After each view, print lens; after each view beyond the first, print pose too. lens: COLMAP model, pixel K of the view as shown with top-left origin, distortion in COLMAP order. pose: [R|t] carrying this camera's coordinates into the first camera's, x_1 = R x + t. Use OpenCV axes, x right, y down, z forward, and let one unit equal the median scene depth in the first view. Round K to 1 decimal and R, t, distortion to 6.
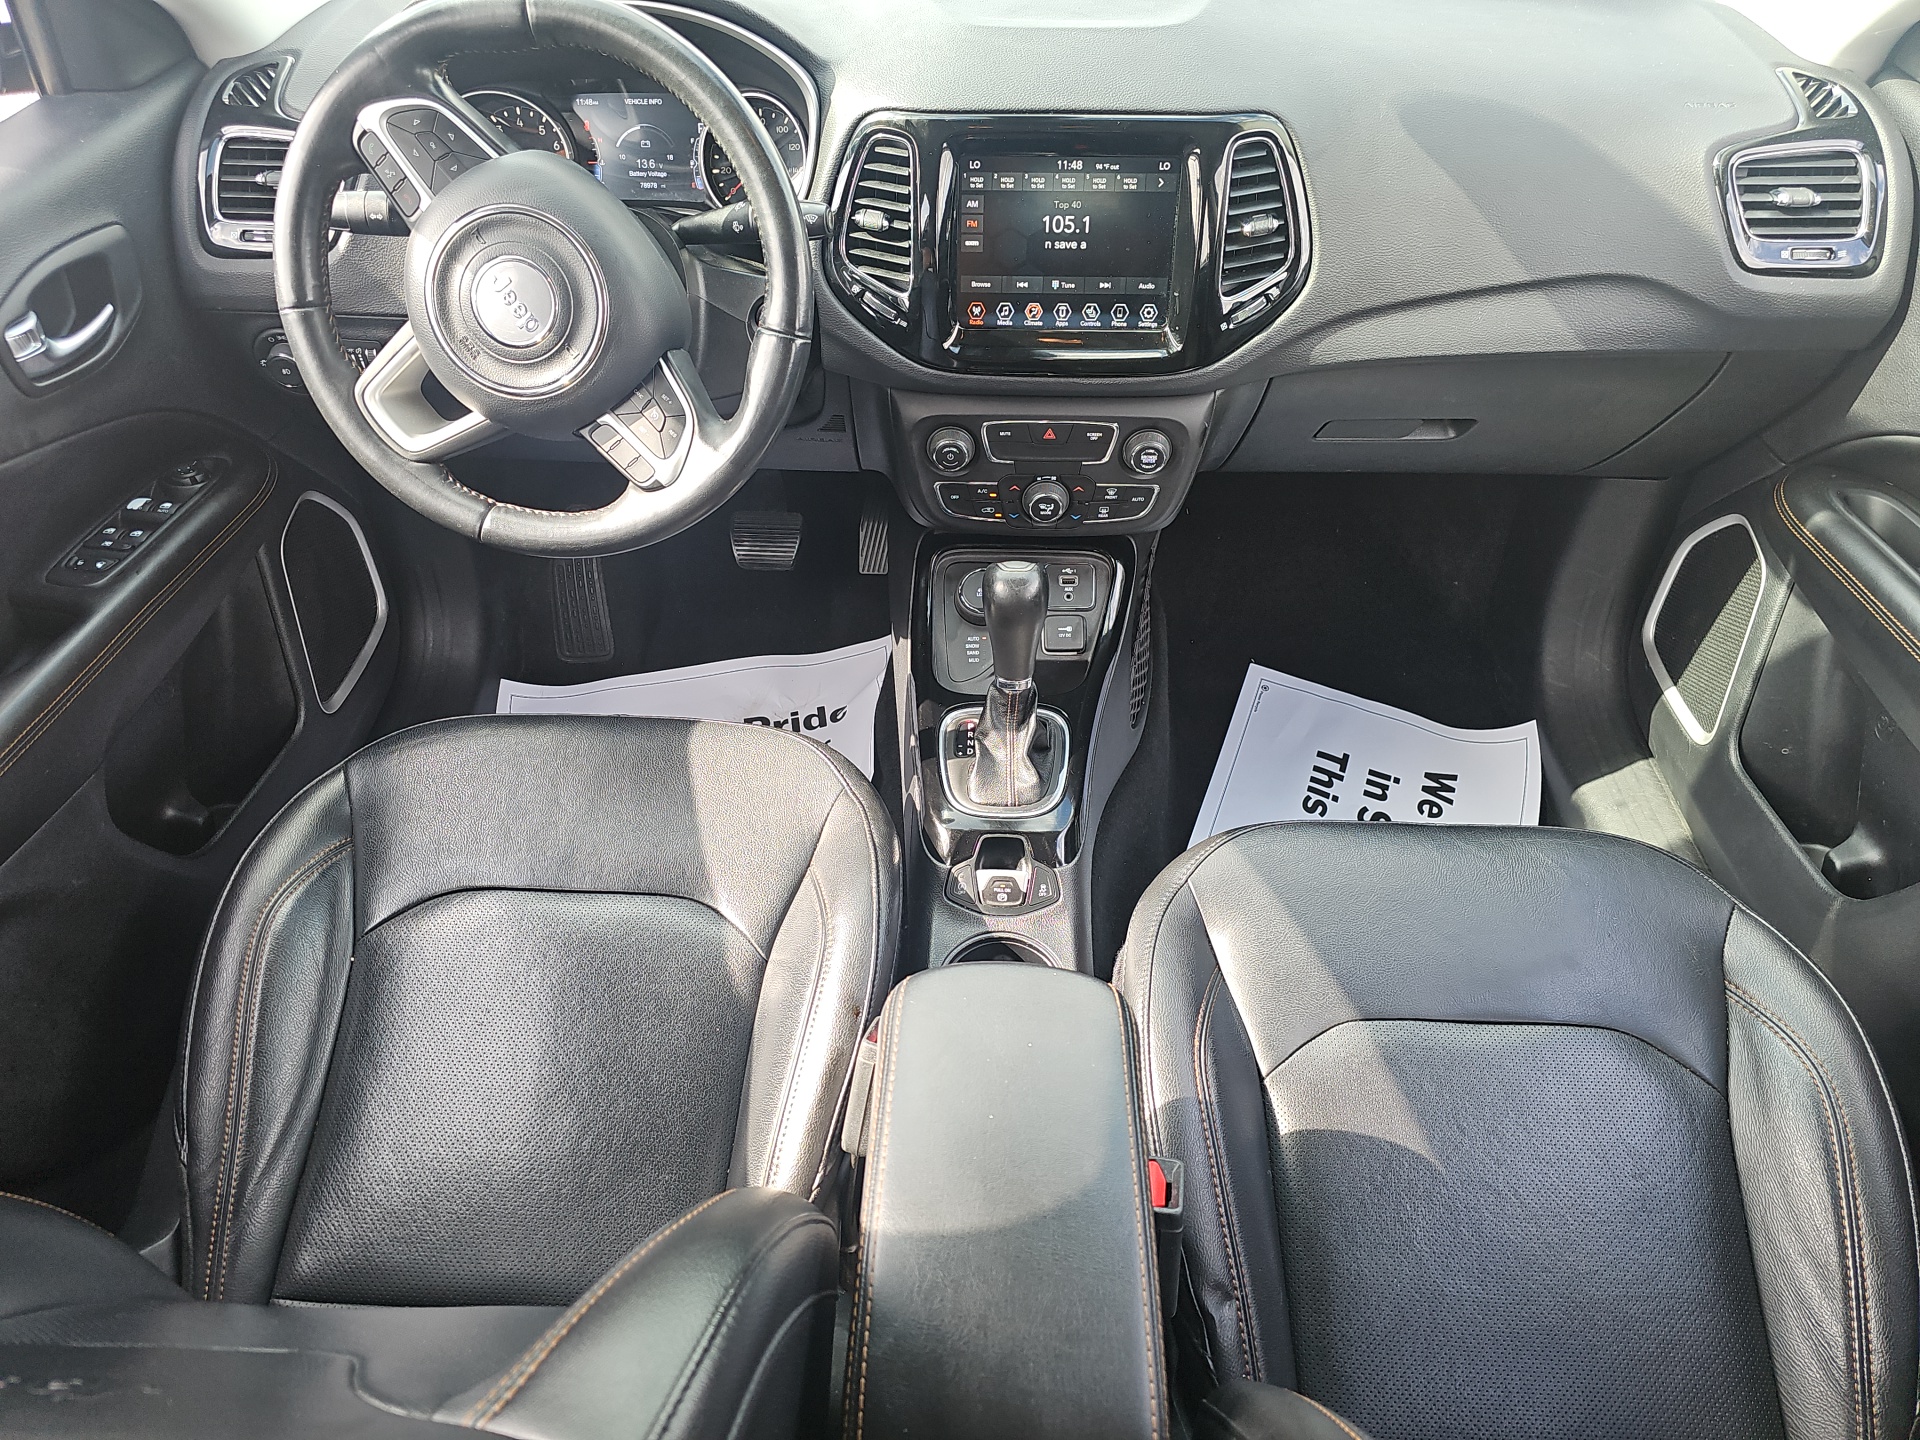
lens RADIAL K [[1265.7, 0, 950.1], [0, 1265.7, 728.3], [0, 0, 1]] dist [0.053193, -0.051912]
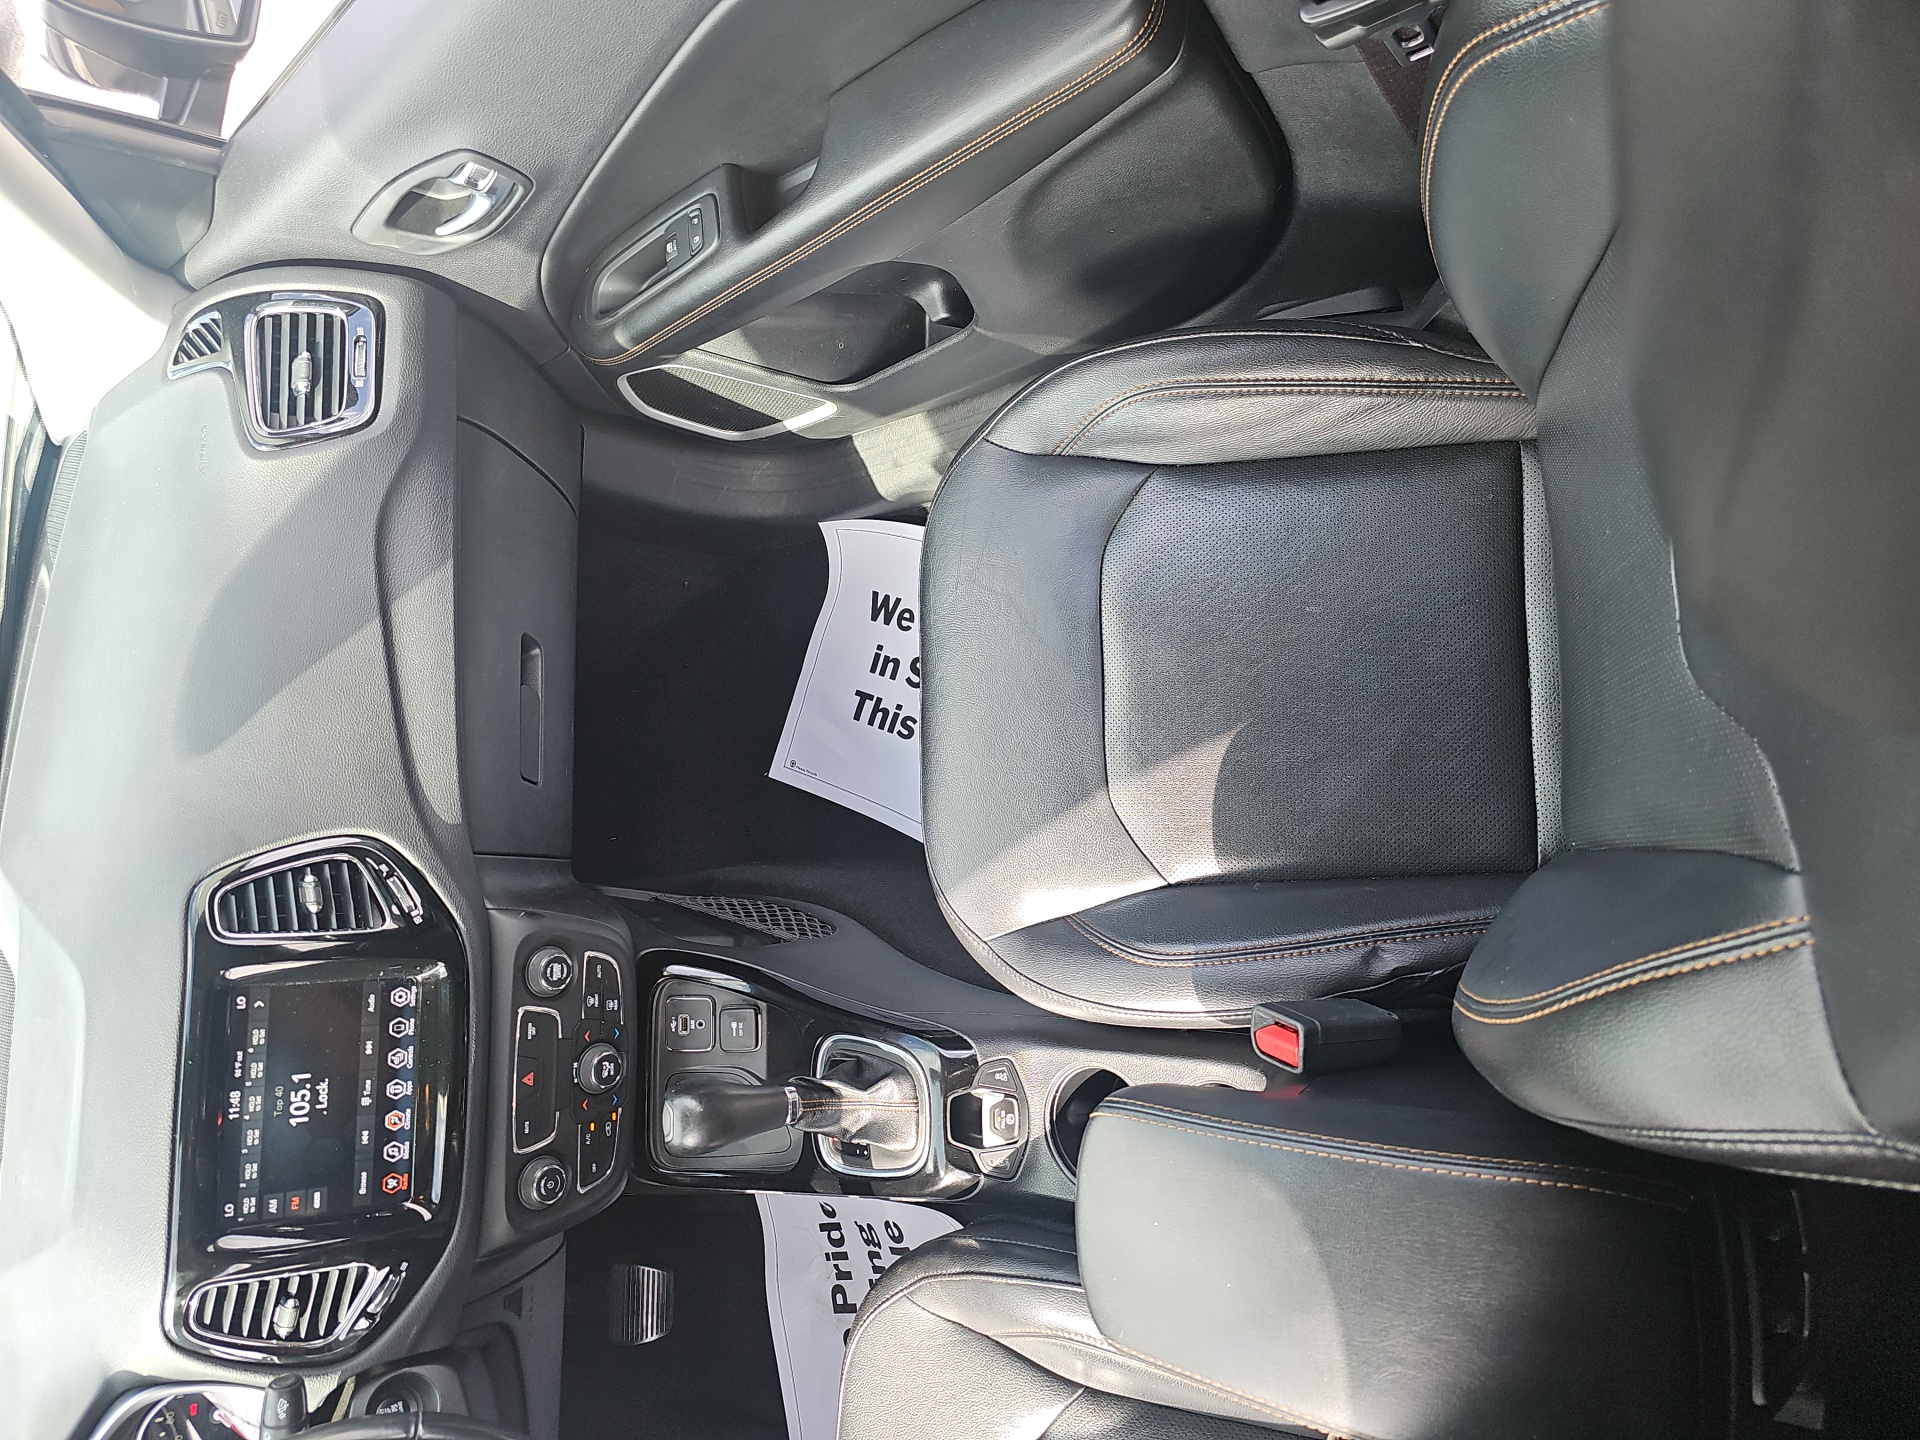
lens RADIAL K [[1265.7, 0, 961.7], [0, 1265.7, 710.1], [0, 0, 1]] dist [0.053193, -0.051912]
pose [[-0.039431, -0.988087, 0.148759, 0.212925], [0.994688, -0.024648, 0.099939, 0.004541], [-0.095082, 0.151910, 0.983810, -0.024532]]
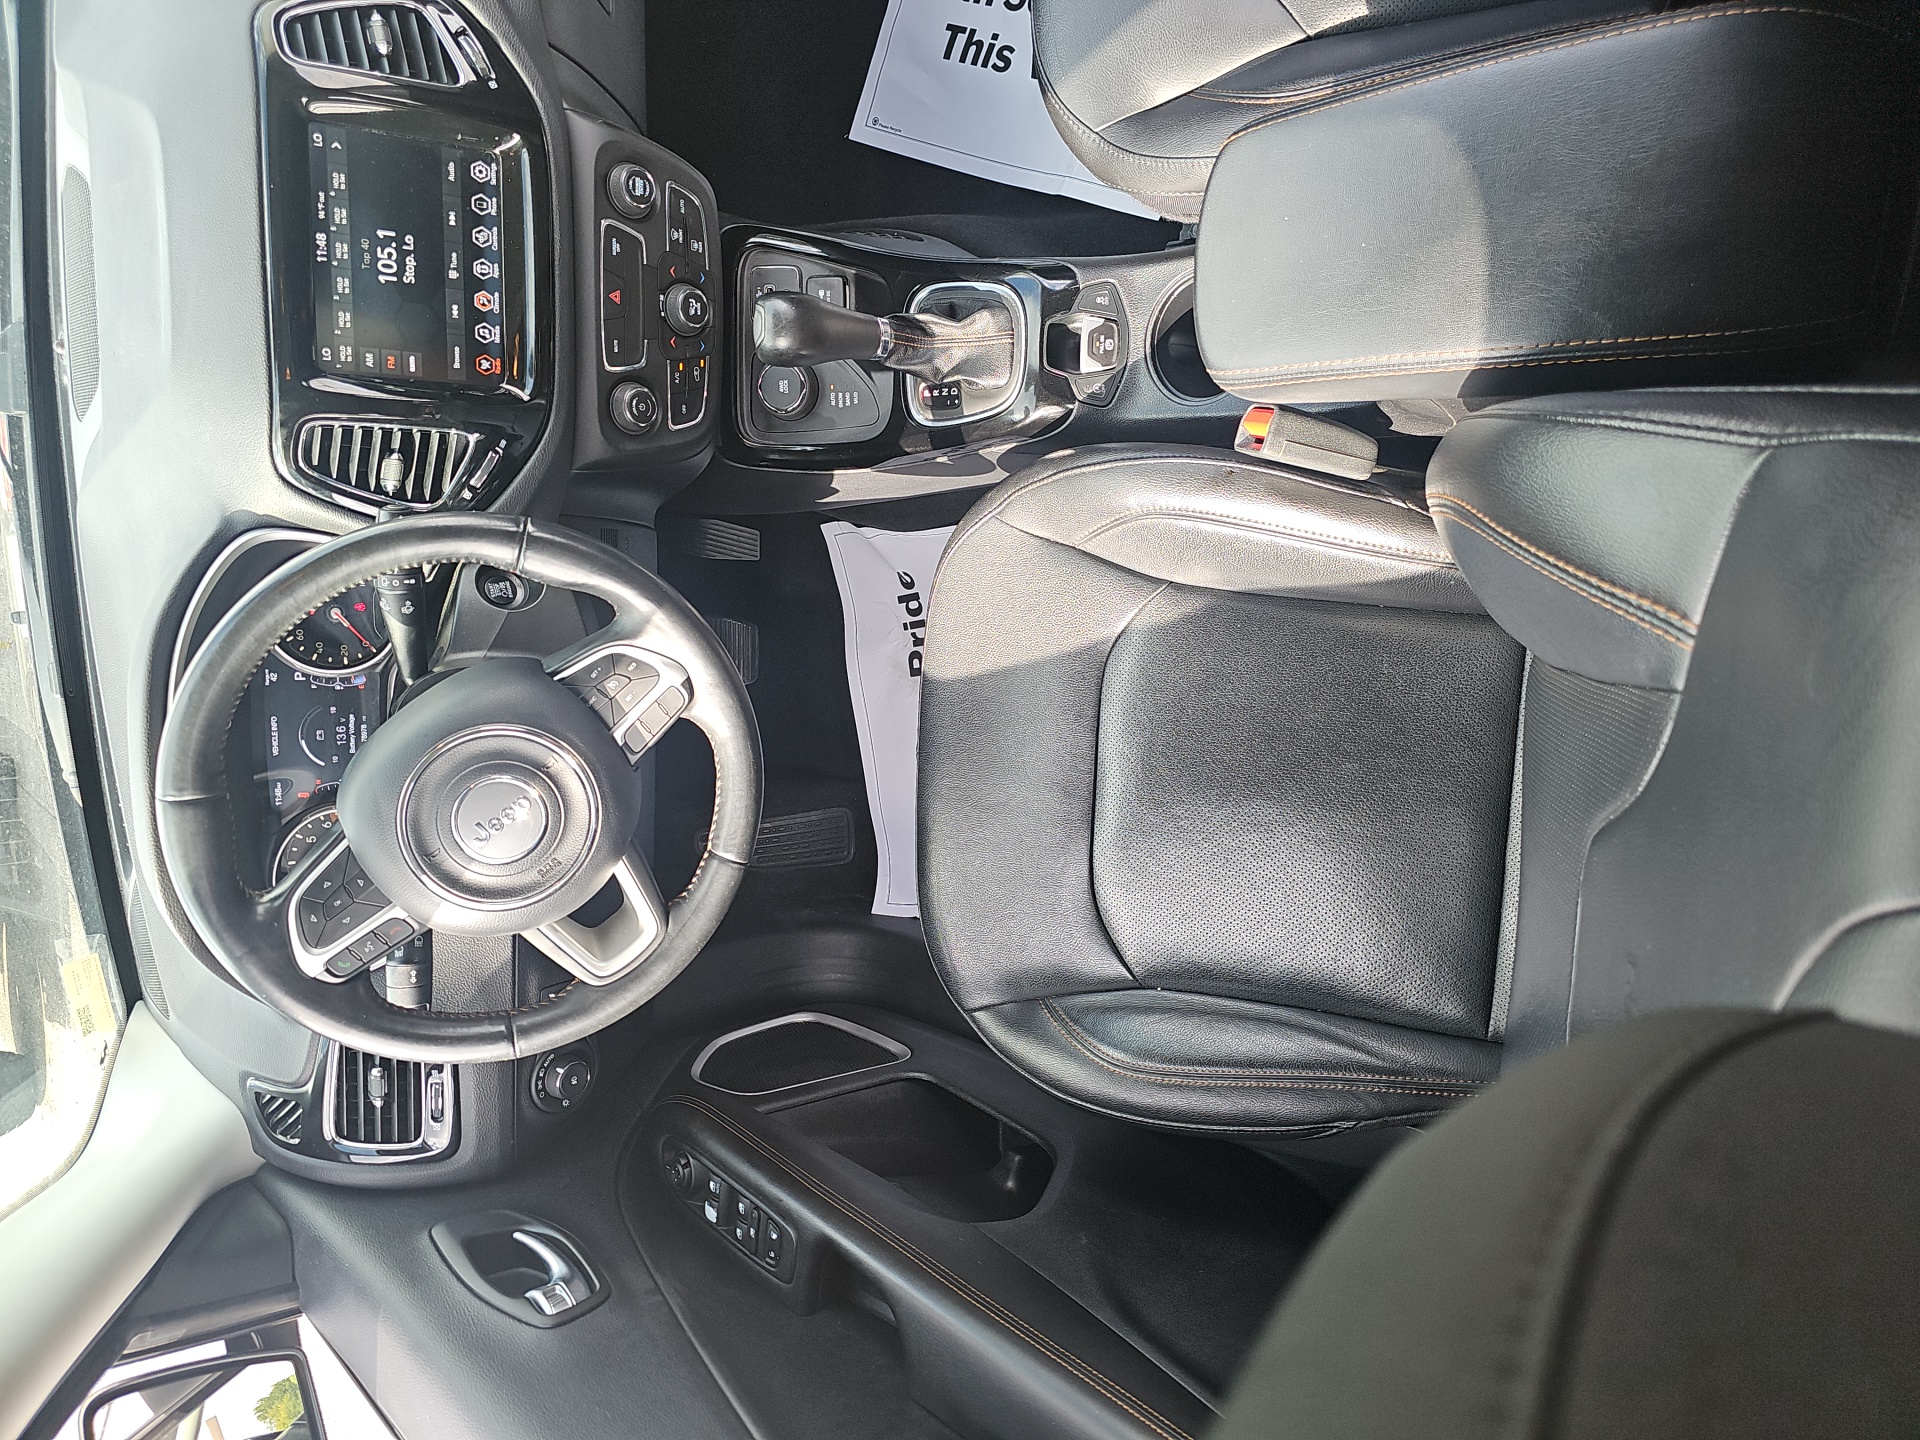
lens RADIAL K [[1265.7, 0, 971.1], [0, 1265.7, 706.1], [0, 0, 1]] dist [0.053193, -0.051912]
pose [[0.002727, -0.994821, -0.101611, -0.135168], [0.998274, -0.003253, 0.058633, -0.028147], [-0.058660, -0.101595, 0.993095, 0.021093]]
